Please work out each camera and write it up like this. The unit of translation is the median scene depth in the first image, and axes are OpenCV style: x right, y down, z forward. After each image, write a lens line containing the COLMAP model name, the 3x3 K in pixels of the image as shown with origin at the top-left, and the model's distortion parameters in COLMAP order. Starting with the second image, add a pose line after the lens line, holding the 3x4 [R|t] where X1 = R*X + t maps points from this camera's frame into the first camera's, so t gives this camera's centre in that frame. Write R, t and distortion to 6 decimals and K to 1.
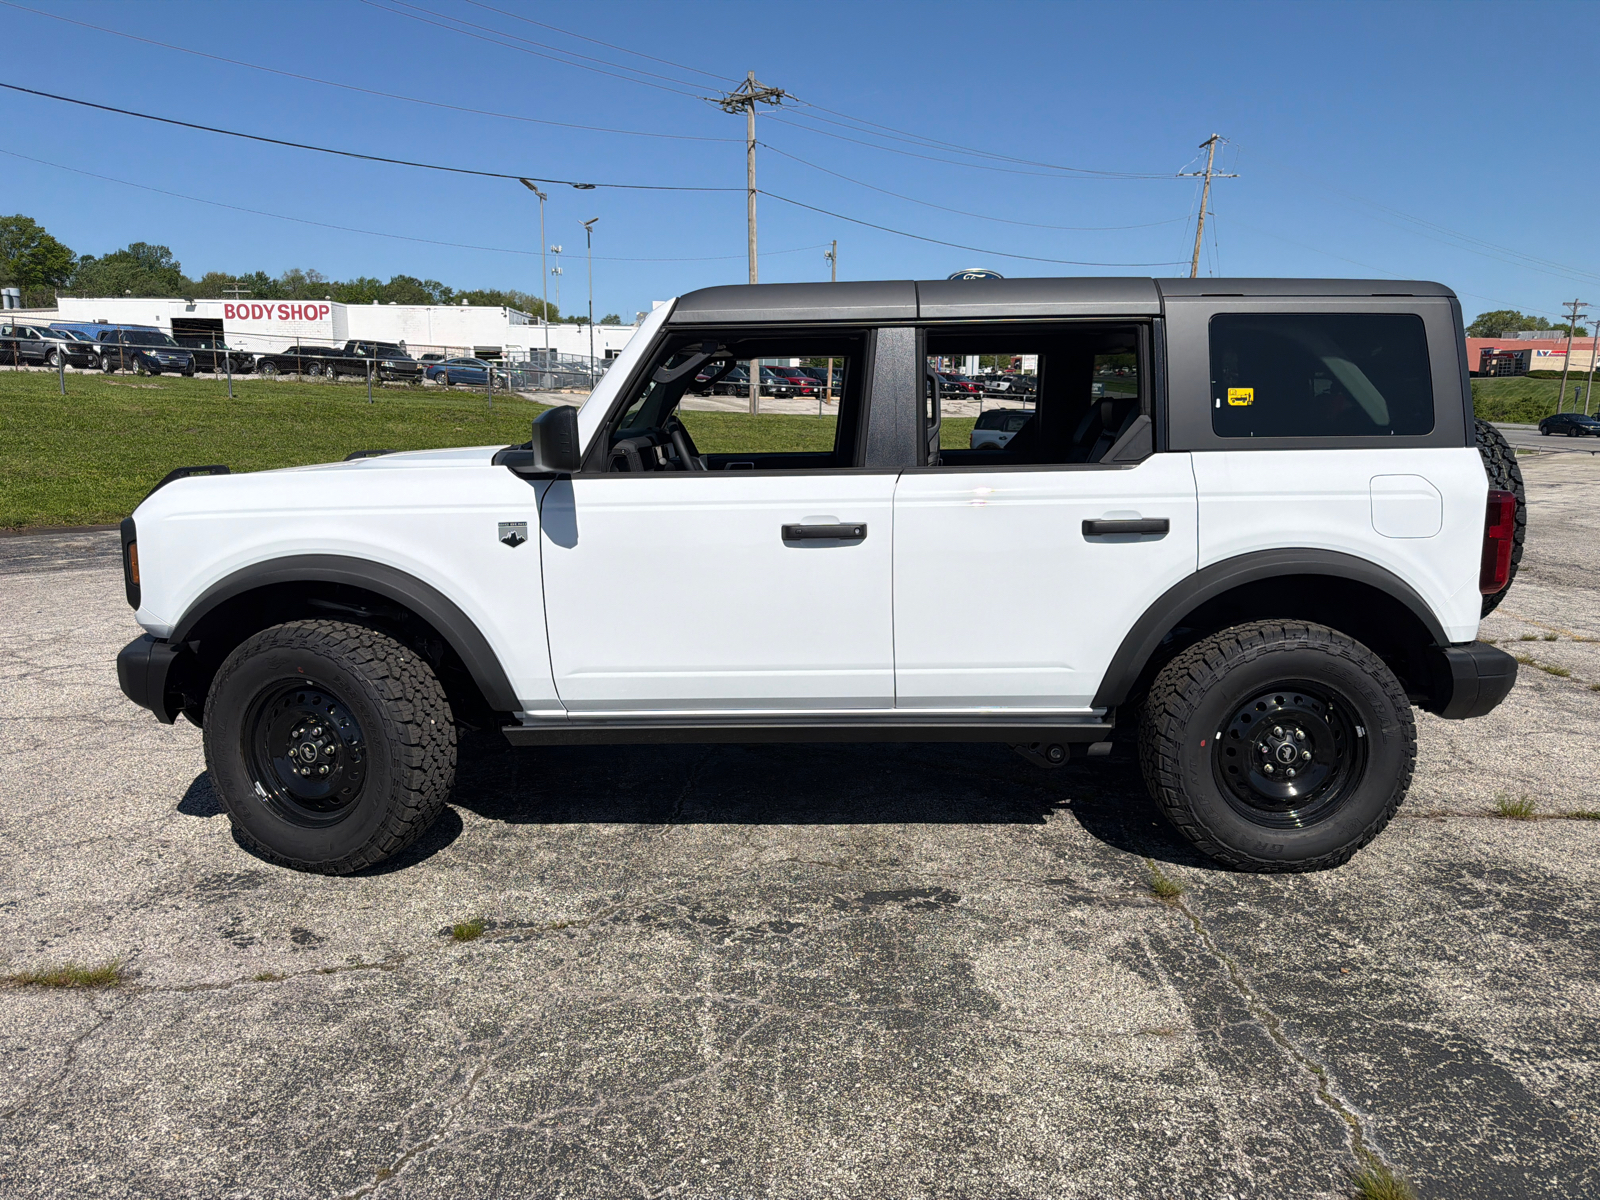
lens RADIAL K [[1136.0, 0, 797.9], [0, 1136.0, 593.2], [0, 0, 1]] dist [0.035384, -0.042707]
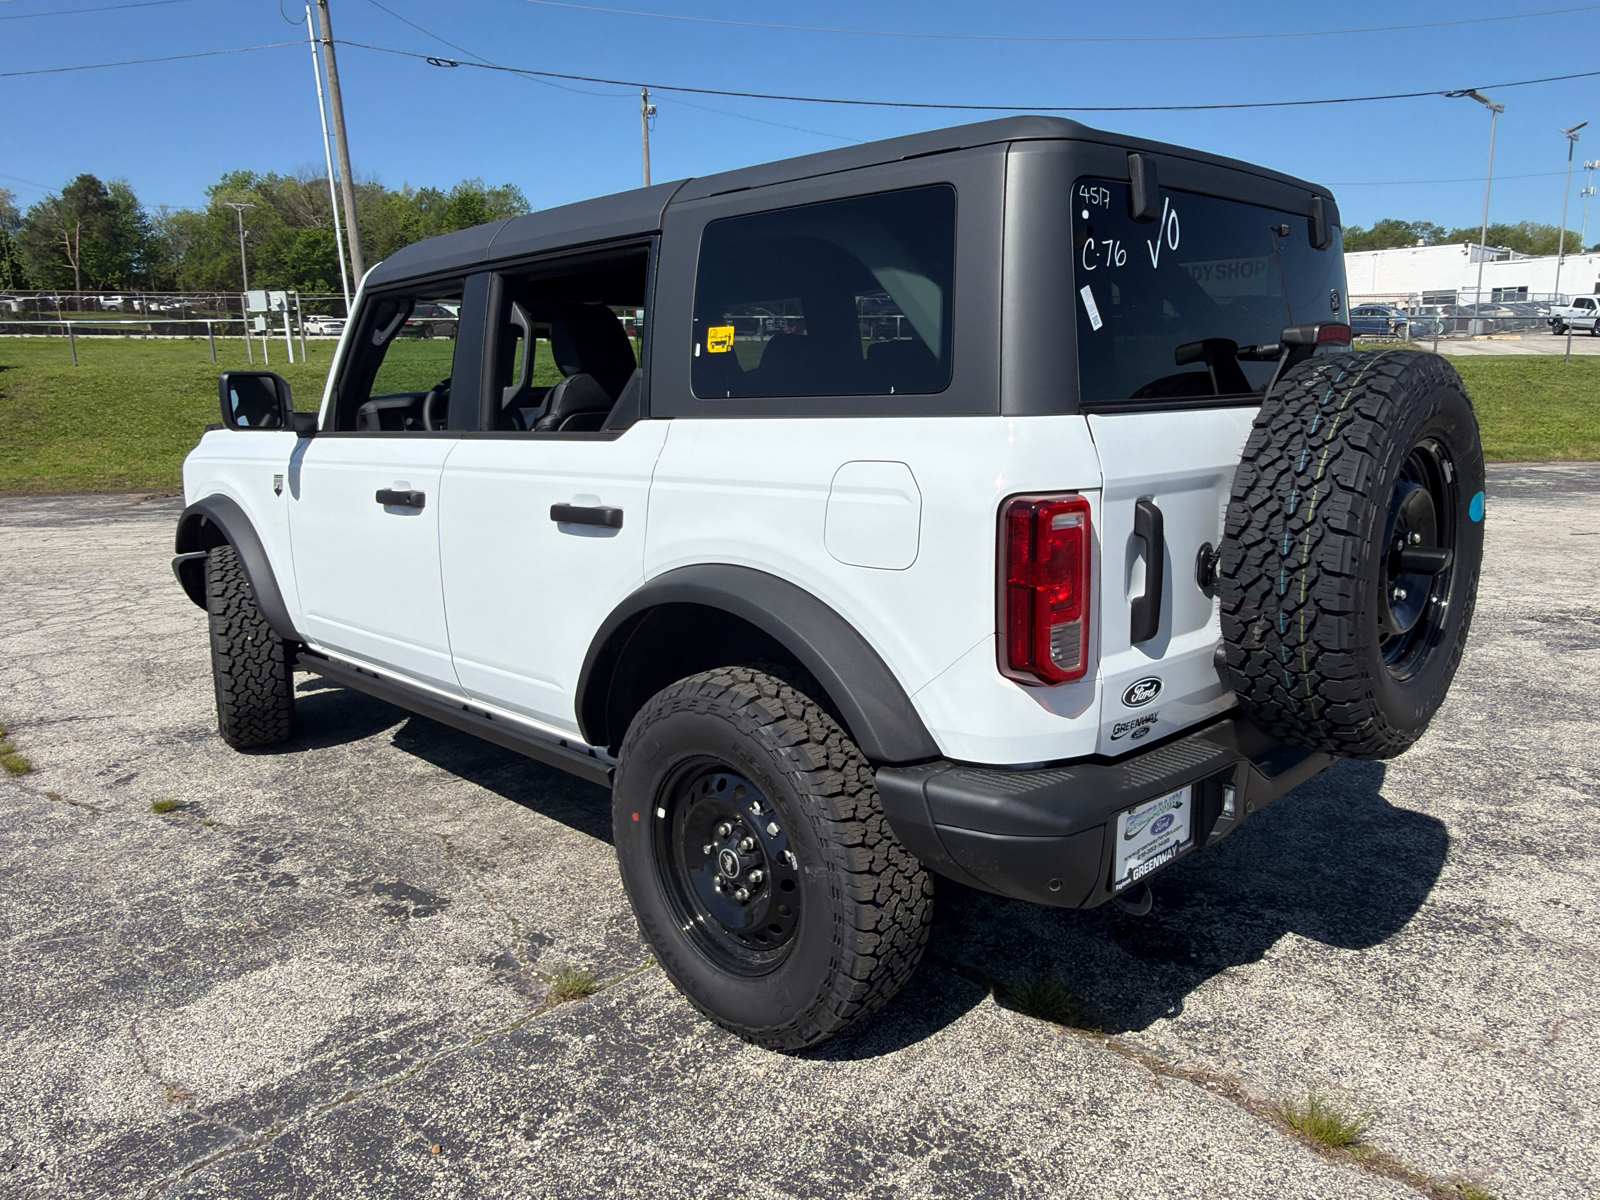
lens RADIAL K [[1136.0, 0, 817.8], [0, 1136.0, 597.1], [0, 0, 1]] dist [0.035384, -0.042707]
pose [[0.702662, 0.116309, -0.701953, 0.932245], [-0.088196, 0.993178, 0.076278, -0.074782], [0.706037, 0.008311, 0.708127, 0.554551]]
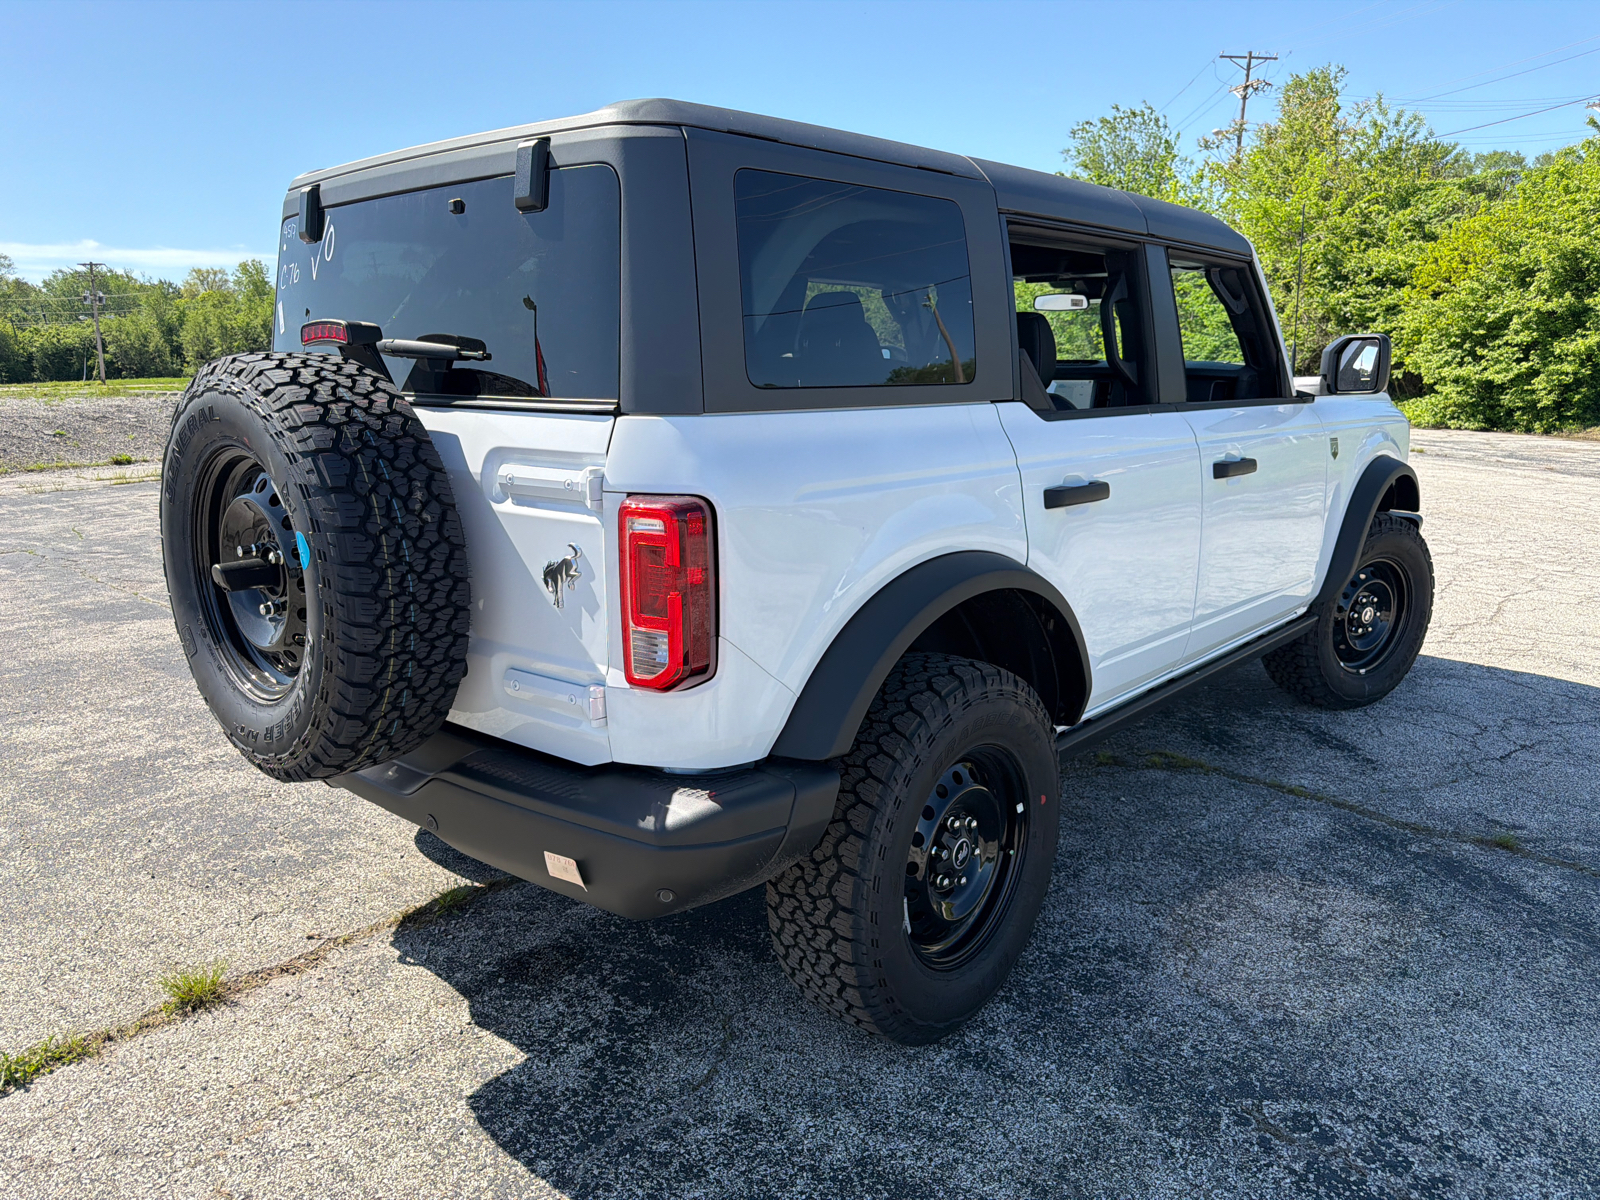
lens RADIAL K [[1136.0, 0, 787.8], [0, 1136.0, 589.8], [0, 0, 1]] dist [0.035384, -0.042707]
pose [[-0.676364, 0.152616, -0.720583, 0.963308], [-0.110071, 0.946371, 0.303754, -0.284073], [0.728297, 0.284764, -0.623292, 1.829390]]
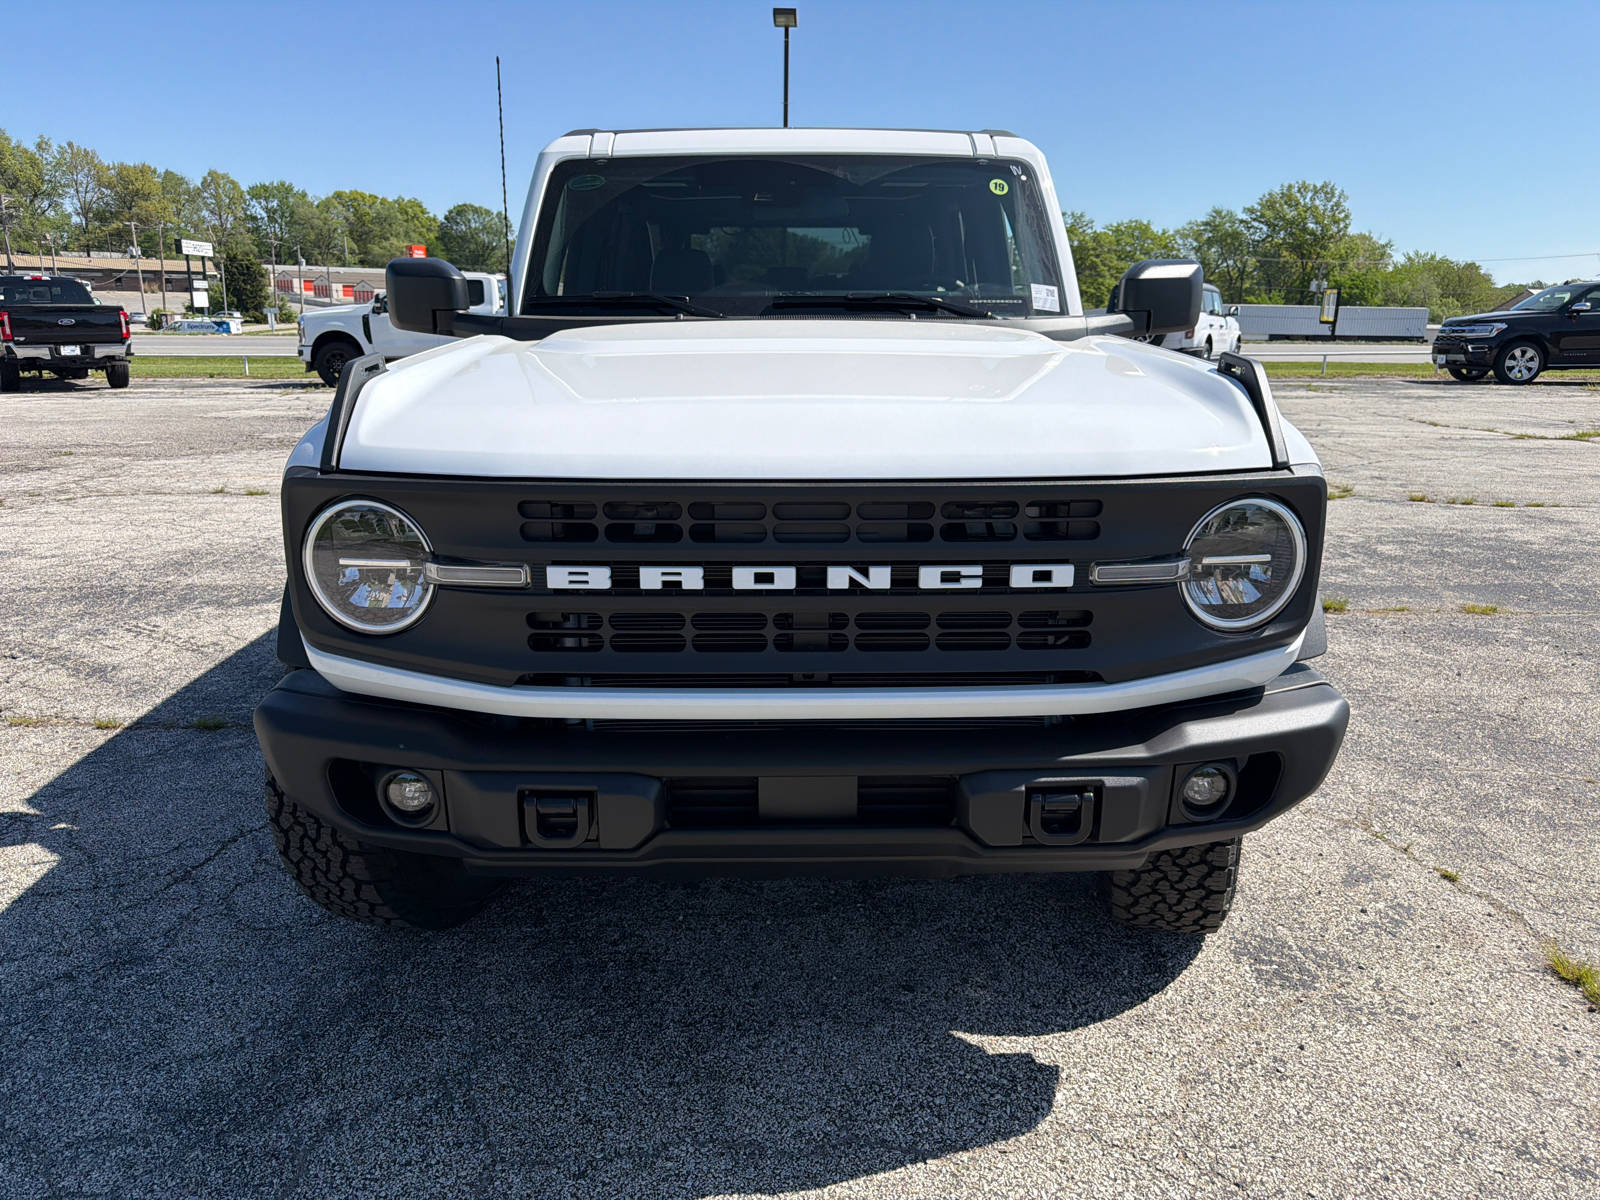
lens RADIAL K [[1136.0, 0, 796.8], [0, 1136.0, 597.8], [0, 0, 1]] dist [0.035384, -0.042707]
pose [[-0.002491, -0.263071, 0.964773, -1.100014], [0.156422, 0.952798, 0.260209, -0.180792], [-0.987687, 0.151560, 0.038777, 1.210319]]
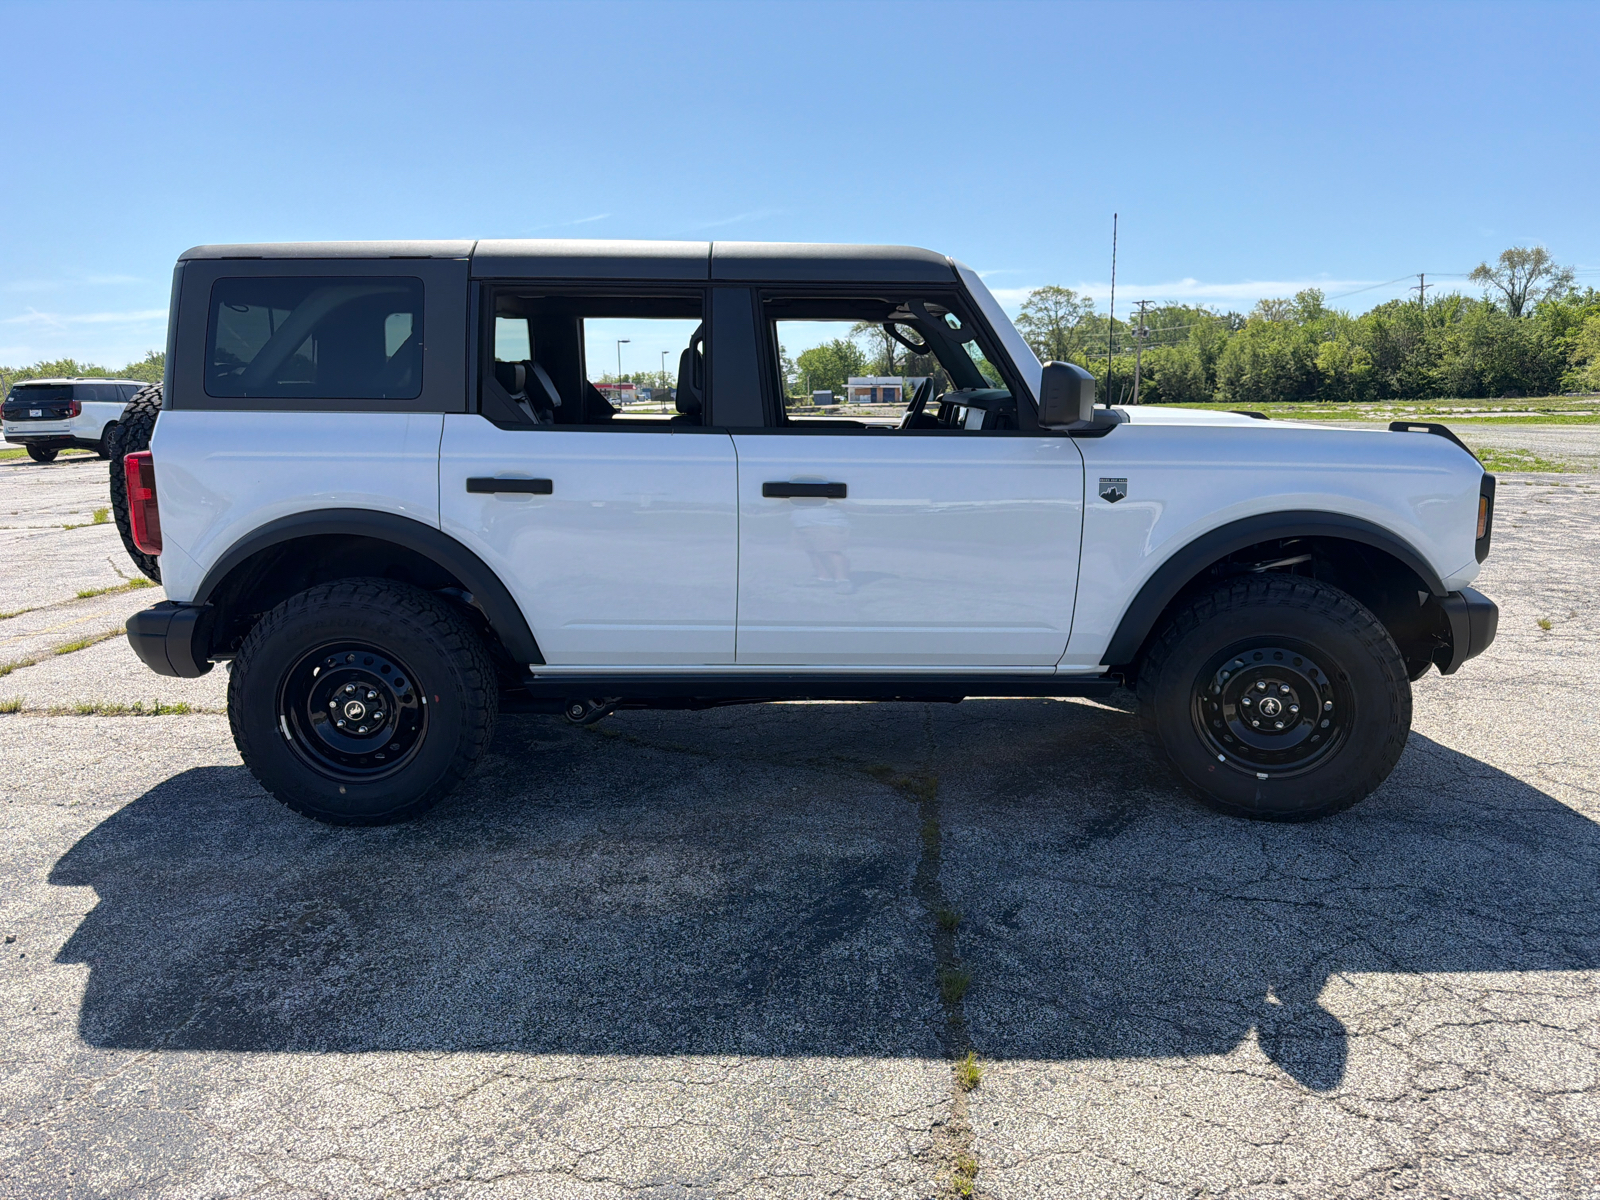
lens RADIAL K [[1136.0, 0, 808.6], [0, 1136.0, 586.2], [0, 0, 1]] dist [0.035384, -0.042707]
pose [[-0.999820, -0.001781, 0.018868, -0.004879], [0.004479, 0.945171, 0.326544, -0.379553], [-0.018415, 0.326570, -0.944993, 2.458545]]
